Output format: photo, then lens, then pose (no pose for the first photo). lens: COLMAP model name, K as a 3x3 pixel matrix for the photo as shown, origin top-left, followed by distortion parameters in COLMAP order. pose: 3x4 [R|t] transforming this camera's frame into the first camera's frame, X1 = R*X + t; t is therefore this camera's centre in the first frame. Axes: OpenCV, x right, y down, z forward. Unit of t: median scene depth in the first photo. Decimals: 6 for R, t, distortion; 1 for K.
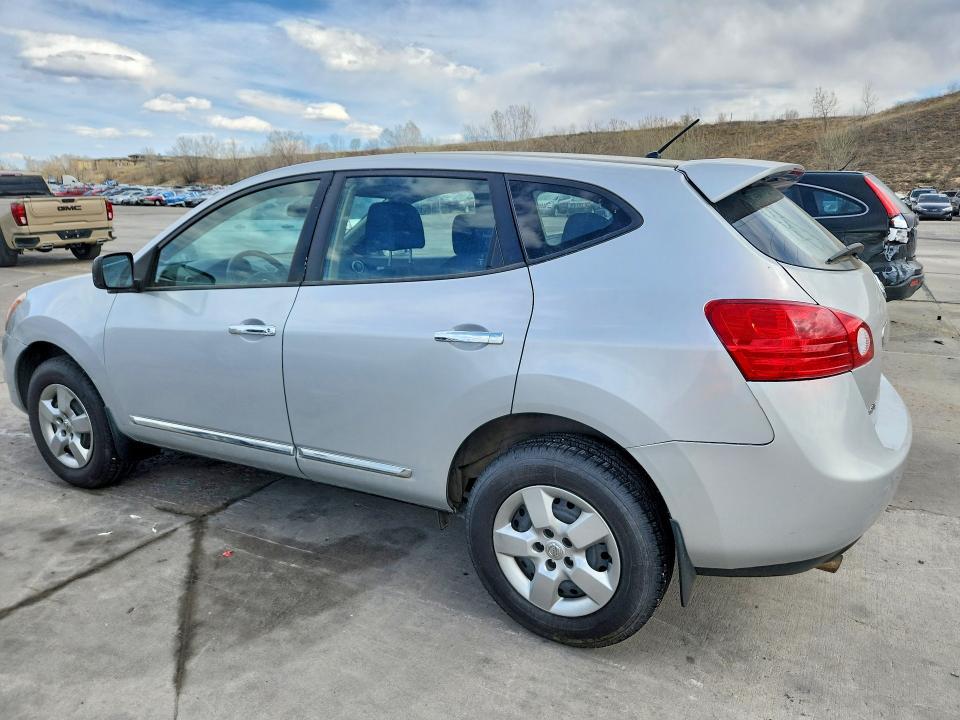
lens RADIAL K [[746.6, 0, 476.8], [0, 746.6, 360.1], [0, 0, 1]] dist [0.013643, -0.002070]
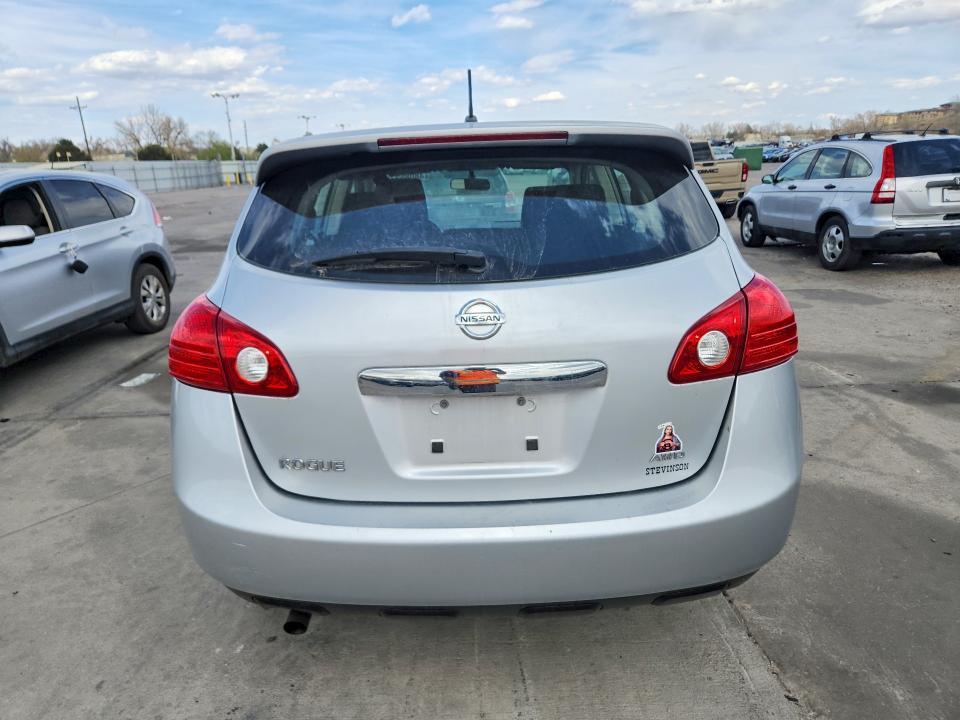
lens RADIAL K [[746.6, 0, 476.8], [0, 746.6, 360.1], [0, 0, 1]] dist [0.013643, -0.002070]
pose [[0.391197, 0.218566, -0.893976, 0.211606], [-0.162439, 0.972537, 0.166691, -0.032669], [0.905858, 0.080008, 0.415957, 0.137023]]
